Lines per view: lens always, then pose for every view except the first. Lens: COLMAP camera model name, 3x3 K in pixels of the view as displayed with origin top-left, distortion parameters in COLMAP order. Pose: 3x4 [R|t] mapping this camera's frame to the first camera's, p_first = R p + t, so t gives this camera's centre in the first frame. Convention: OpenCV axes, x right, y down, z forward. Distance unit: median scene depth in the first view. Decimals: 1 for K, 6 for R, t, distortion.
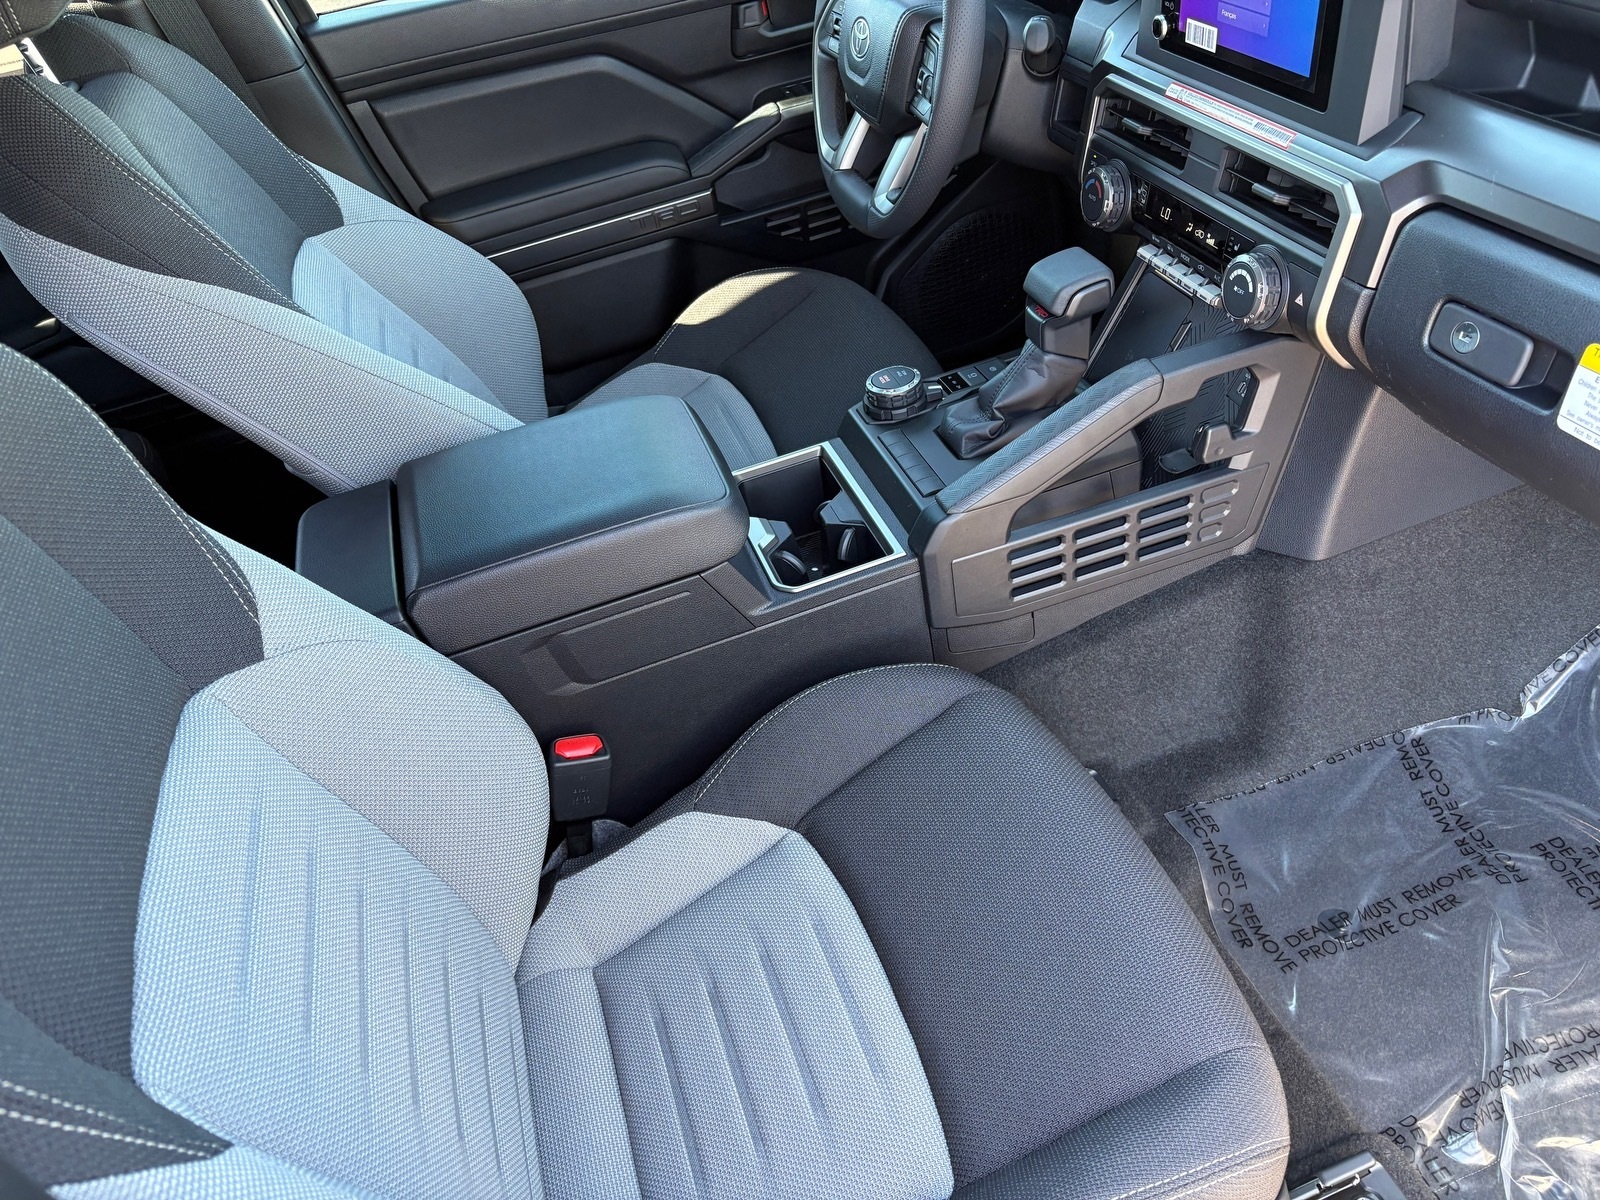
lens RADIAL K [[1217.9, 0, 809.4], [0, 1217.9, 583.6], [0, 0, 1]] dist [0.050104, -0.055761]
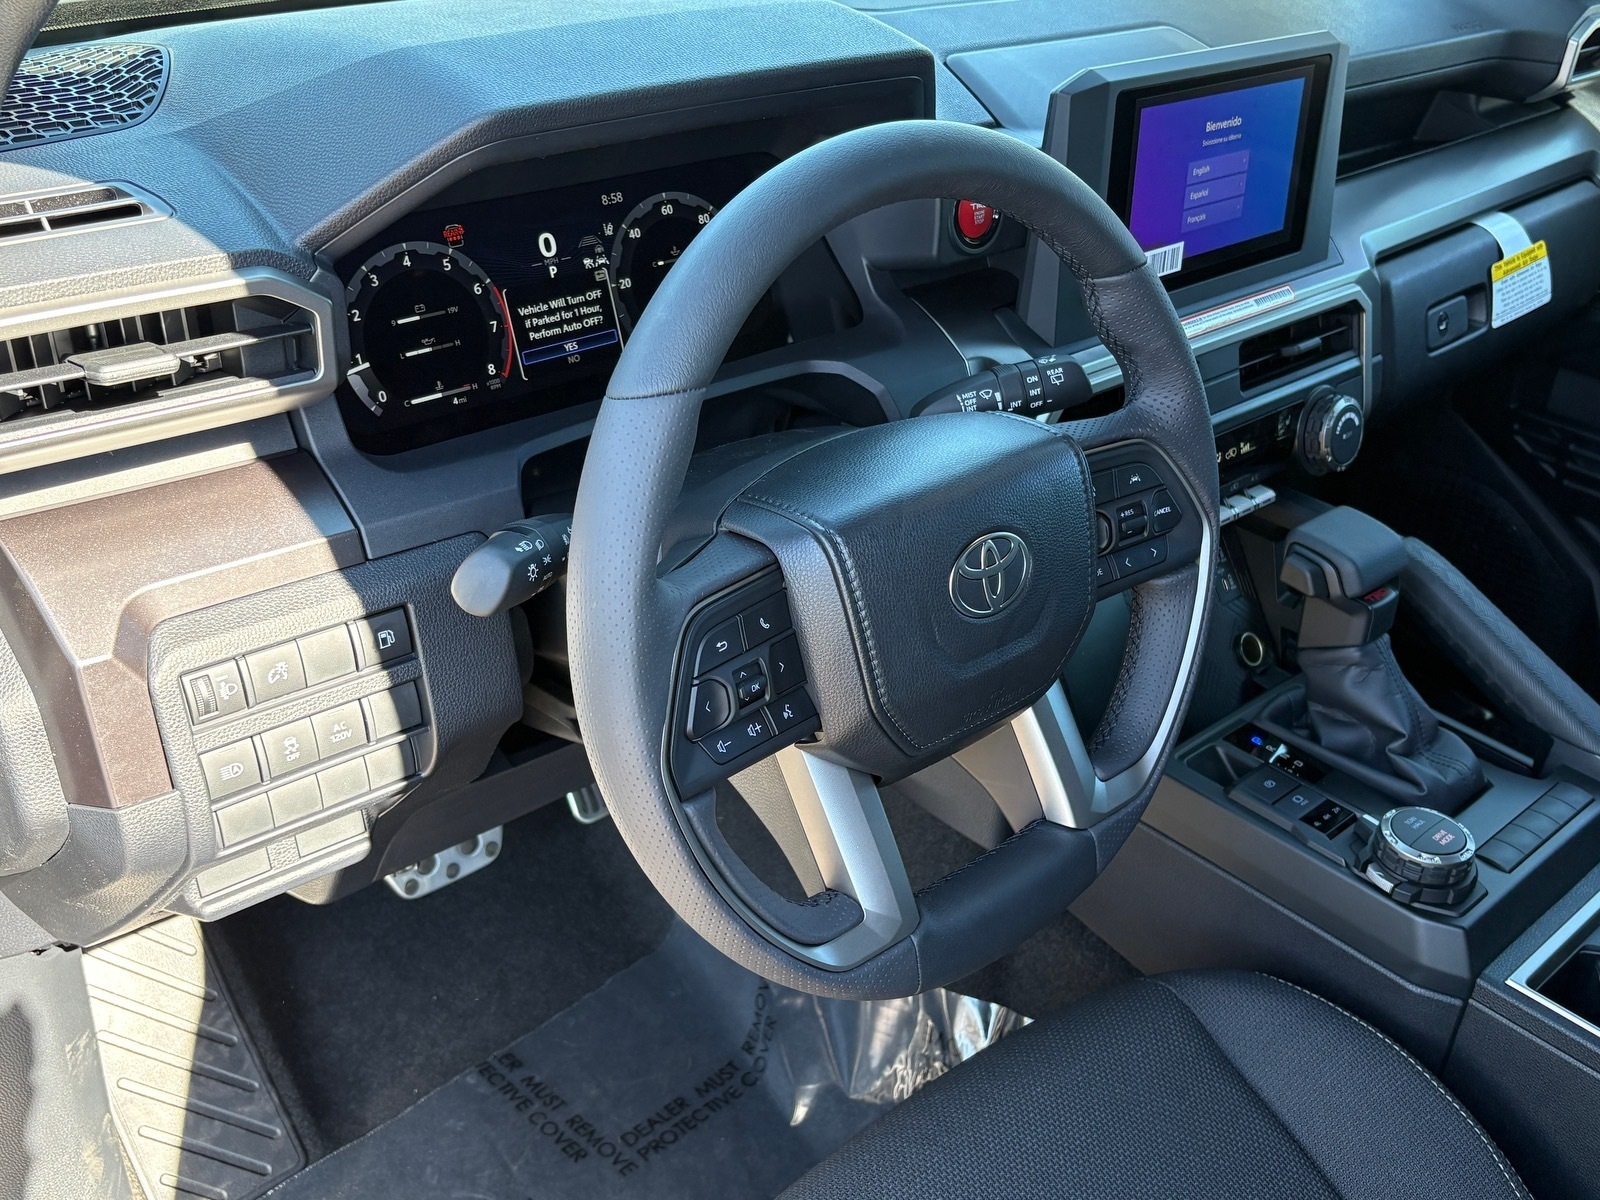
lens RADIAL K [[1590.8, 0, 798.4], [0, 1590.8, 610.0], [0, 0, 1]] dist [-0.018181, 0.000000]
pose [[-0.420756, -0.325693, 0.846692, -0.479351], [0.575617, 0.625529, 0.526667, -0.930500], [-0.701163, 0.708969, -0.075721, 1.343161]]
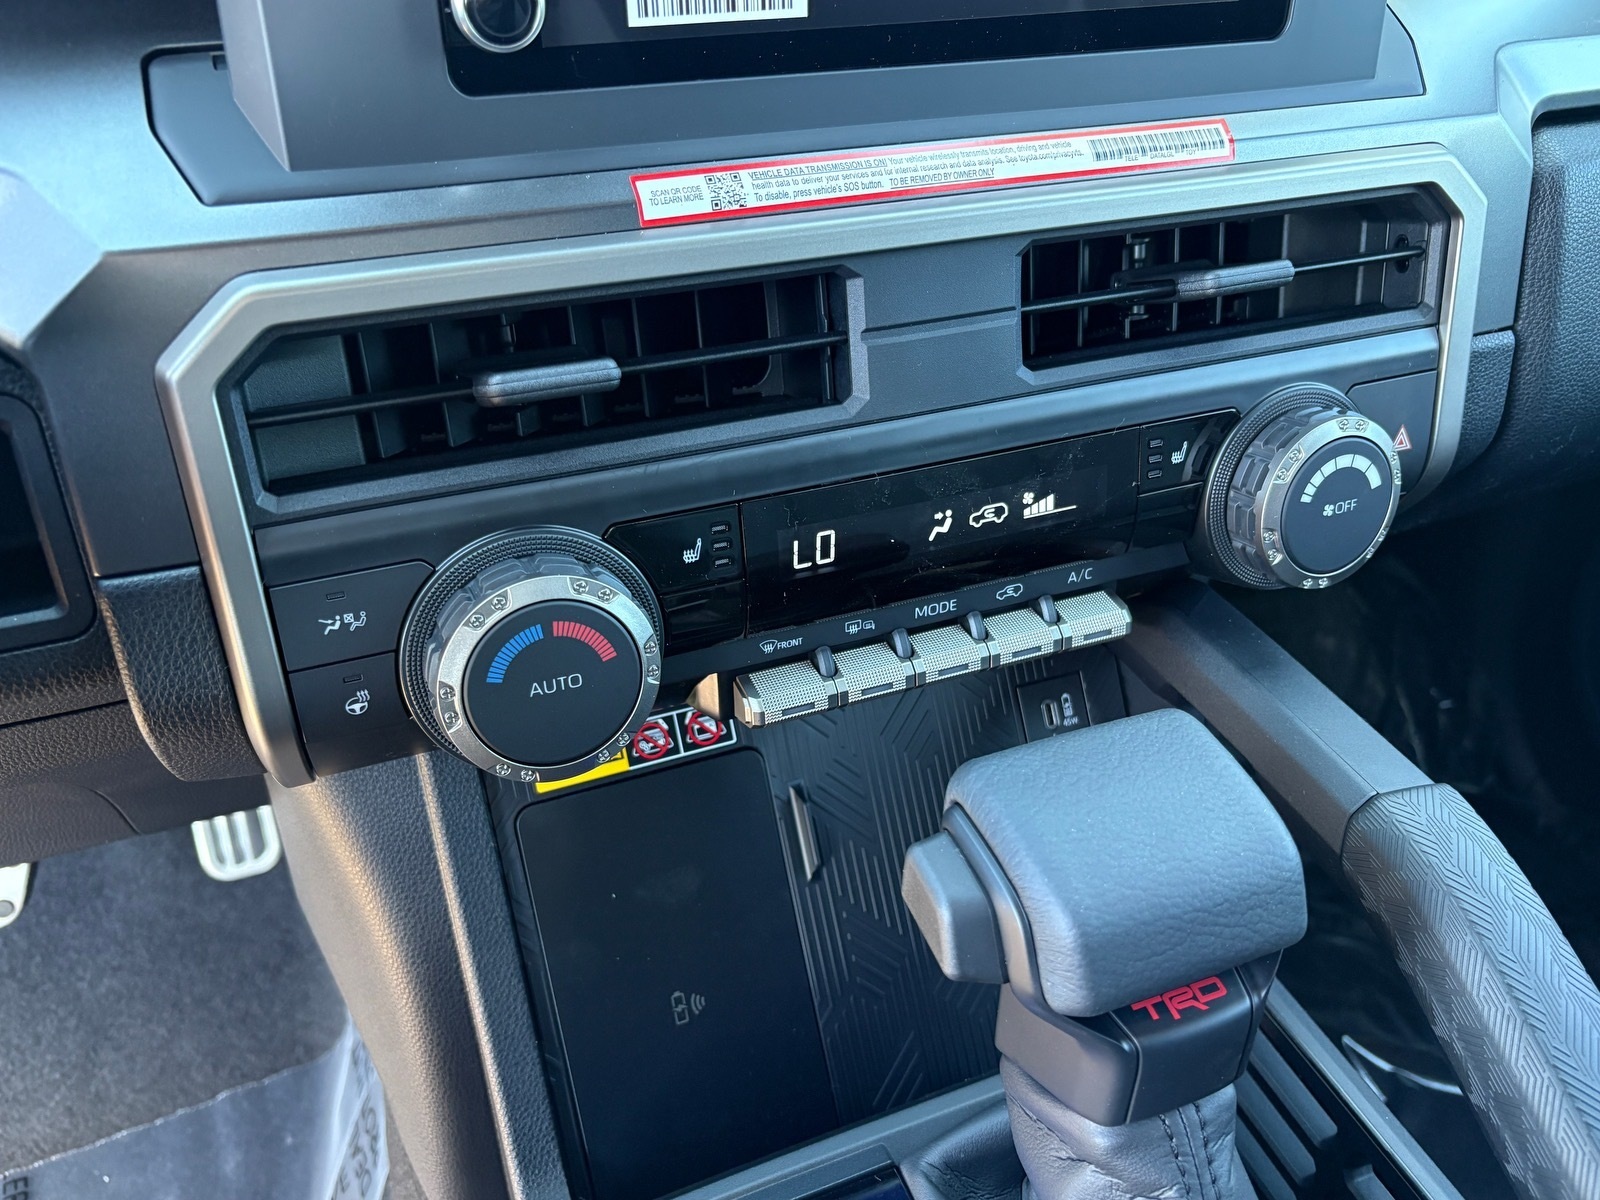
lens RADIAL K [[1273.4, 0, 791.2], [0, 1273.4, 596.5], [0, 0, 1]] dist [0.009924, -0.025894]
pose [[-0.090035, -0.418397, 0.903791, -0.004660], [0.609461, 0.694576, 0.382258, -0.434357], [-0.787687, 0.585242, 0.192461, 0.981301]]
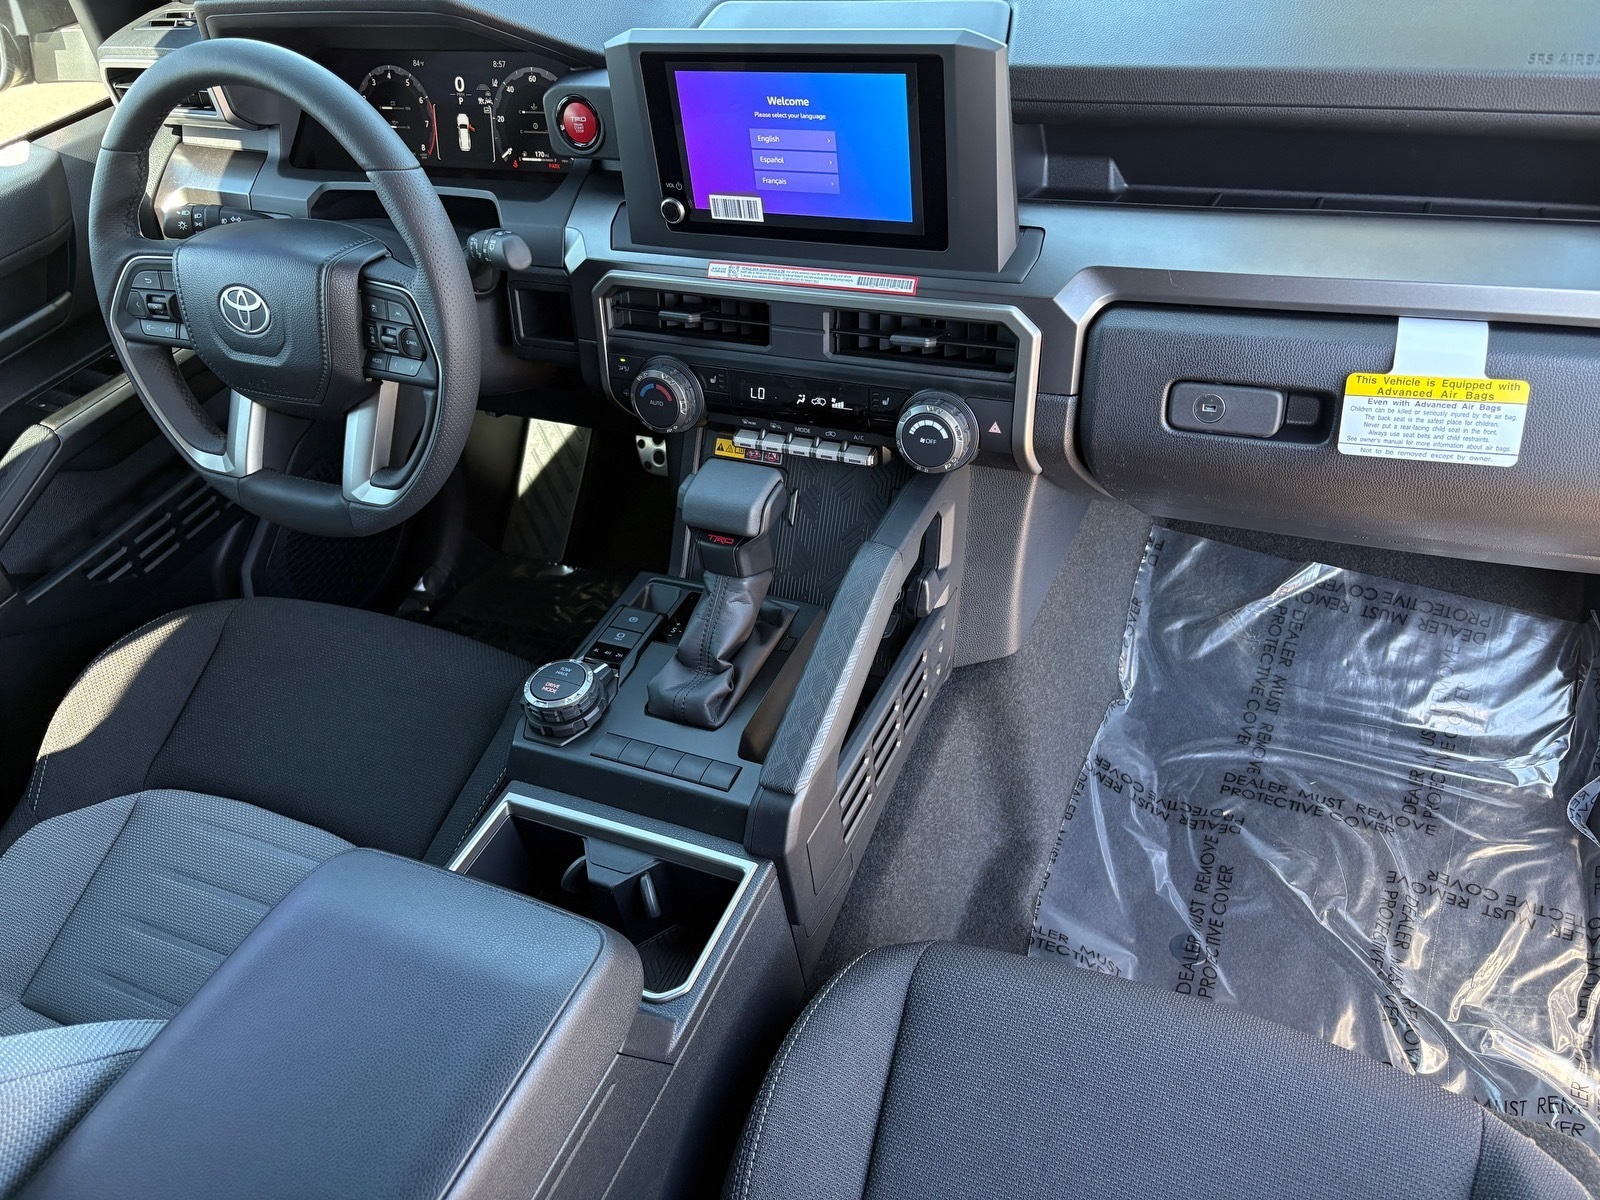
lens RADIAL K [[1217.9, 0, 810.7], [0, 1217.9, 619.2], [0, 0, 1]] dist [0.050104, -0.055761]
pose [[0.680446, -0.418028, 0.601868, -0.314847], [0.465377, 0.880951, 0.085730, -0.219556], [-0.566054, 0.221761, 0.793980, 0.297492]]
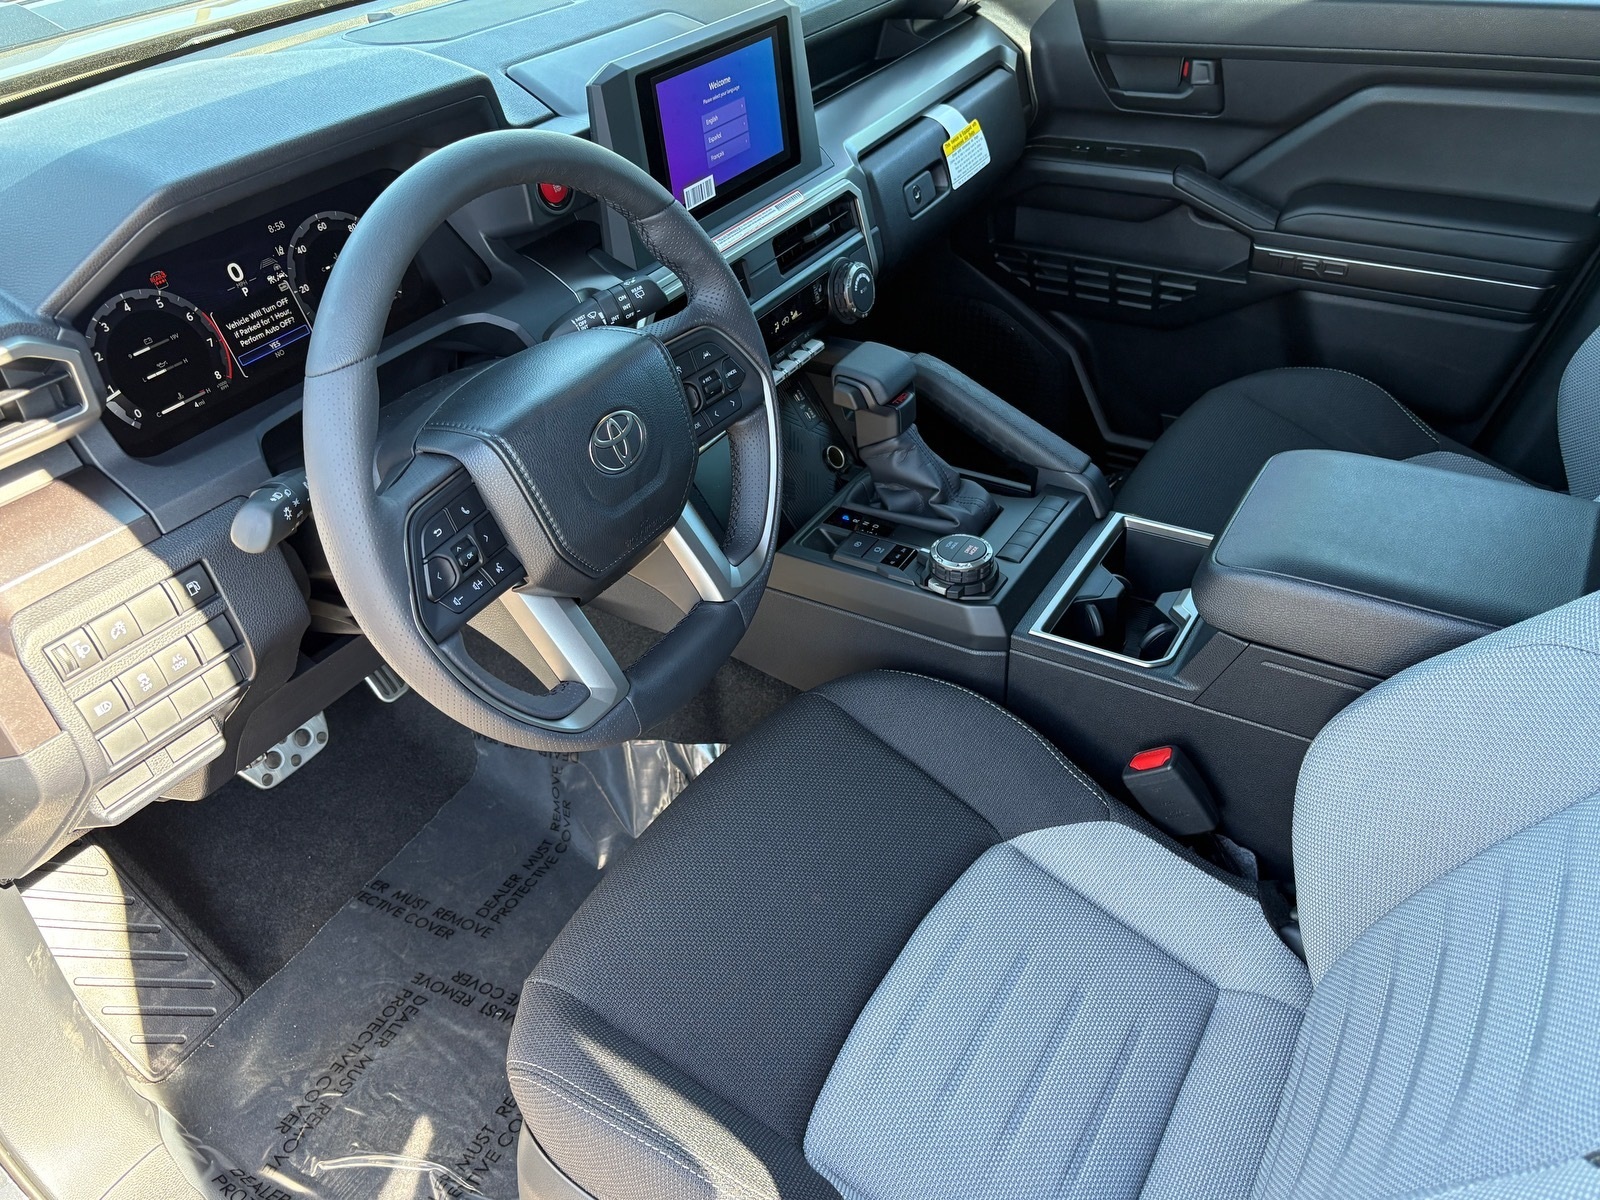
lens RADIAL K [[1273.4, 0, 797.1], [0, 1273.4, 607.1], [0, 0, 1]] dist [0.009924, -0.025894]
pose [[-0.644051, -0.271675, 0.715116, -0.593050], [0.586310, 0.425146, 0.689559, -0.966765], [-0.491365, 0.863391, -0.114530, 1.346060]]
